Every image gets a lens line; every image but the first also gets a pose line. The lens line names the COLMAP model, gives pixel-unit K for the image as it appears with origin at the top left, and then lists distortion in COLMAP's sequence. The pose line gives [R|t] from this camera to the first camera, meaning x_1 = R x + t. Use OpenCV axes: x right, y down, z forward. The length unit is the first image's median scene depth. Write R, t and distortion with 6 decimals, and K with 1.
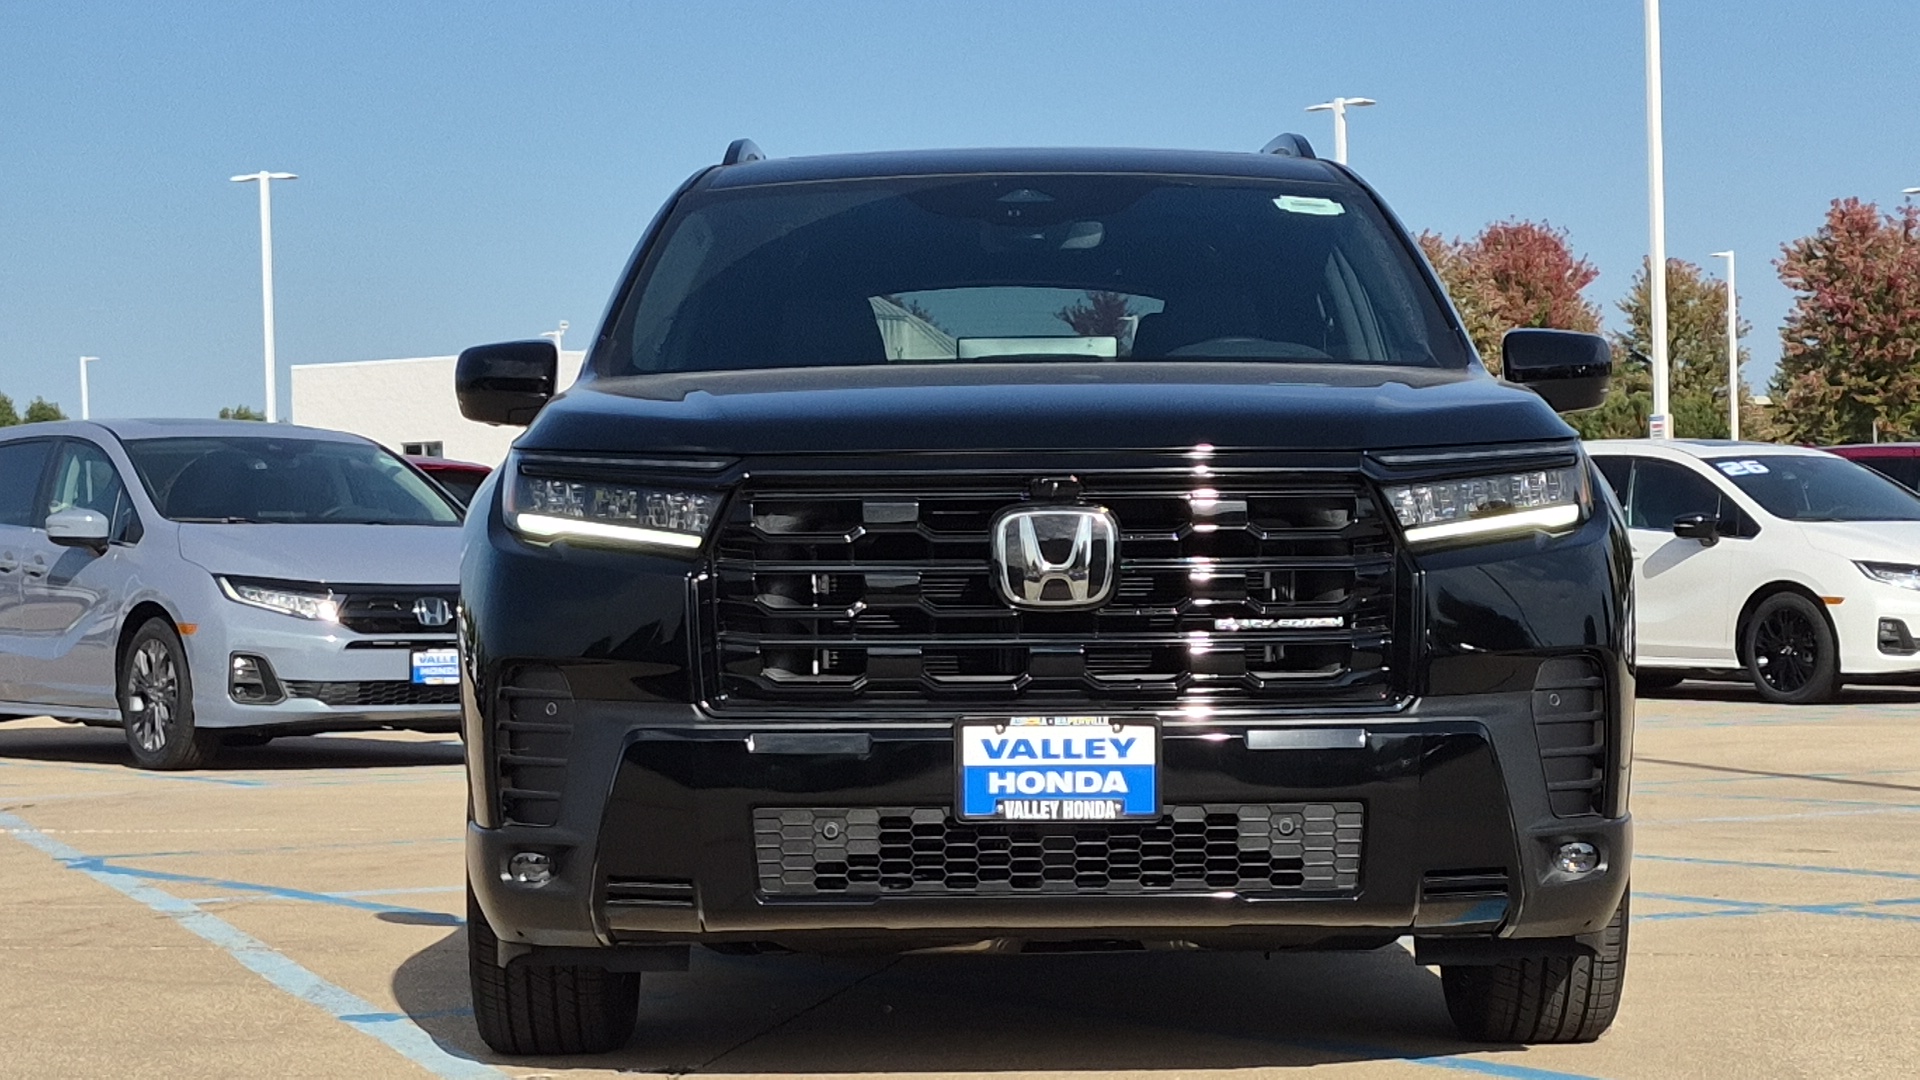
lens RADIAL K [[3741.1, 0, 948.3], [0, 3741.1, 539.5], [0, 0, 1]] dist [-0.016483, 0.000000]
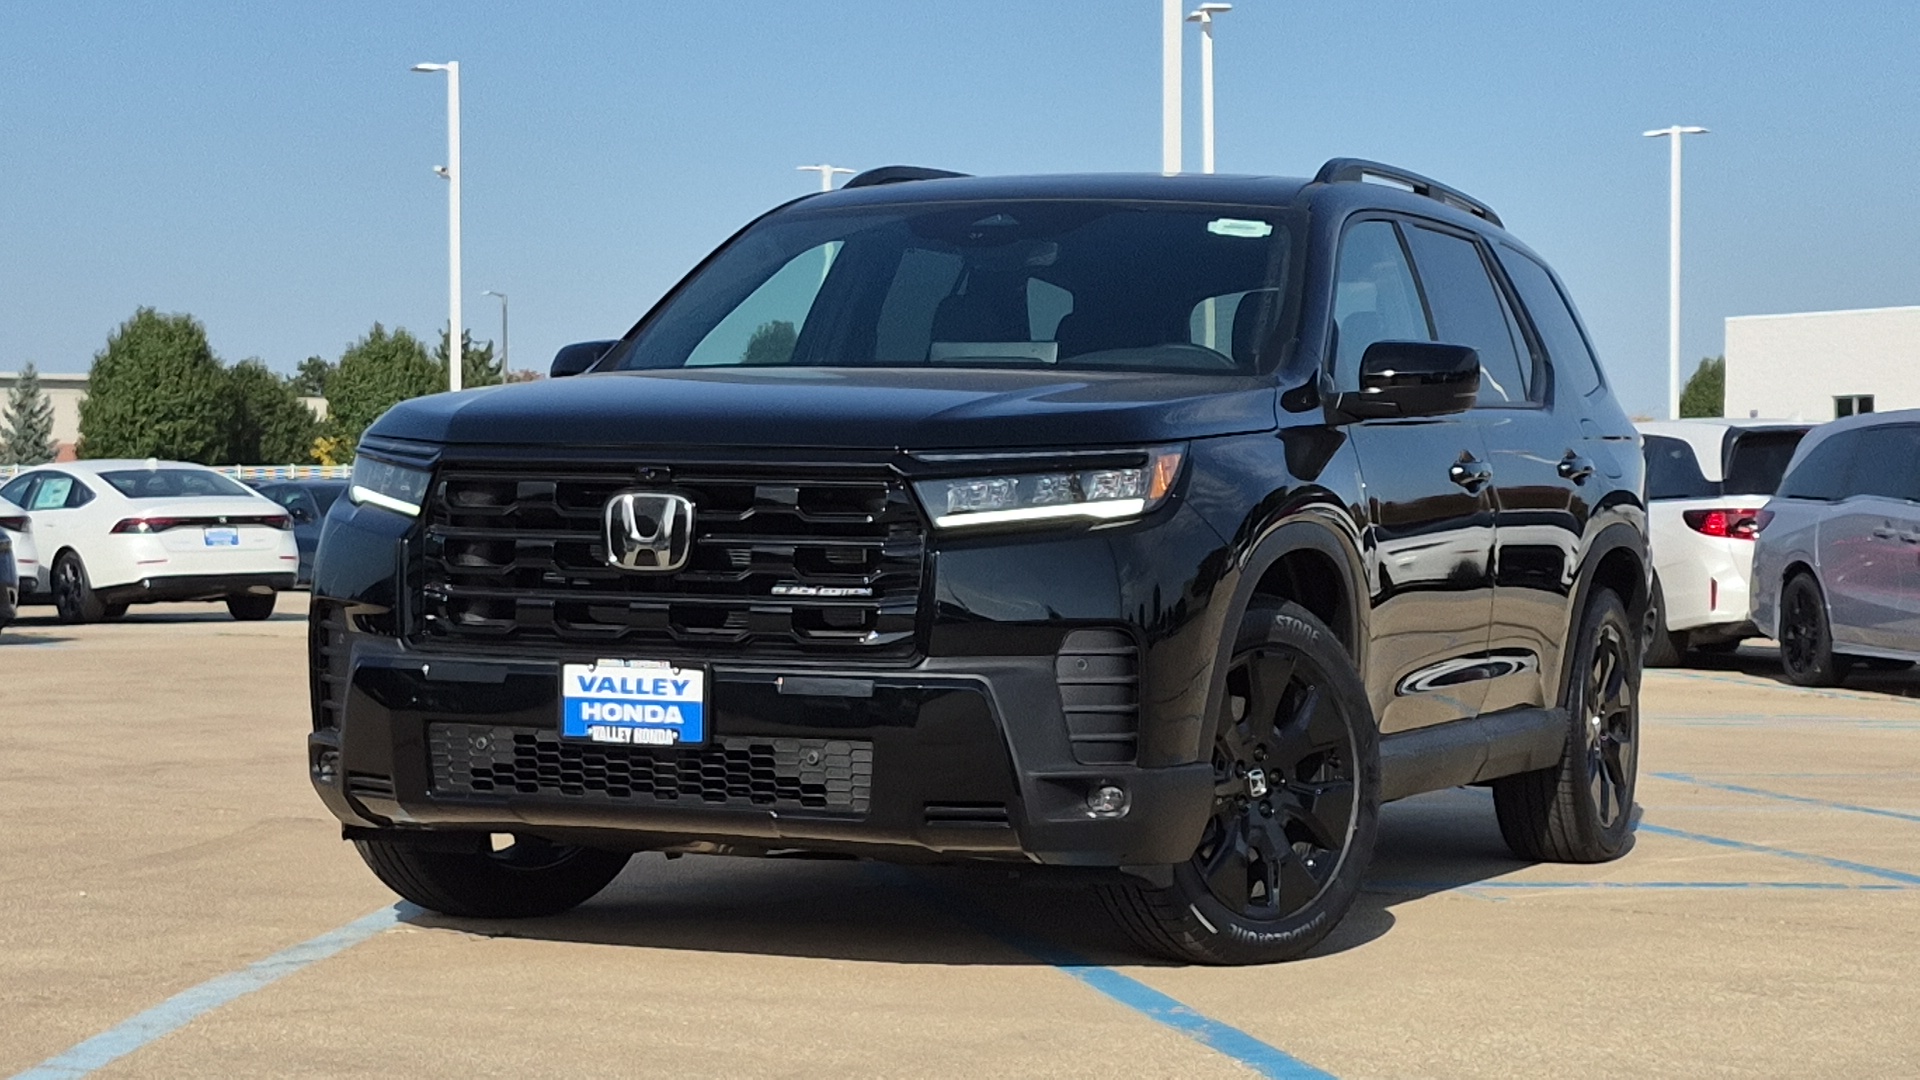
lens RADIAL K [[3741.1, 0, 958.6], [0, 3741.1, 551.5], [0, 0, 1]] dist [-0.016483, 0.000000]
pose [[0.933676, 0.029829, -0.356873, 0.564927], [-0.024589, 0.999513, 0.019211, -0.014901], [0.357273, -0.009162, 0.933955, -0.117464]]
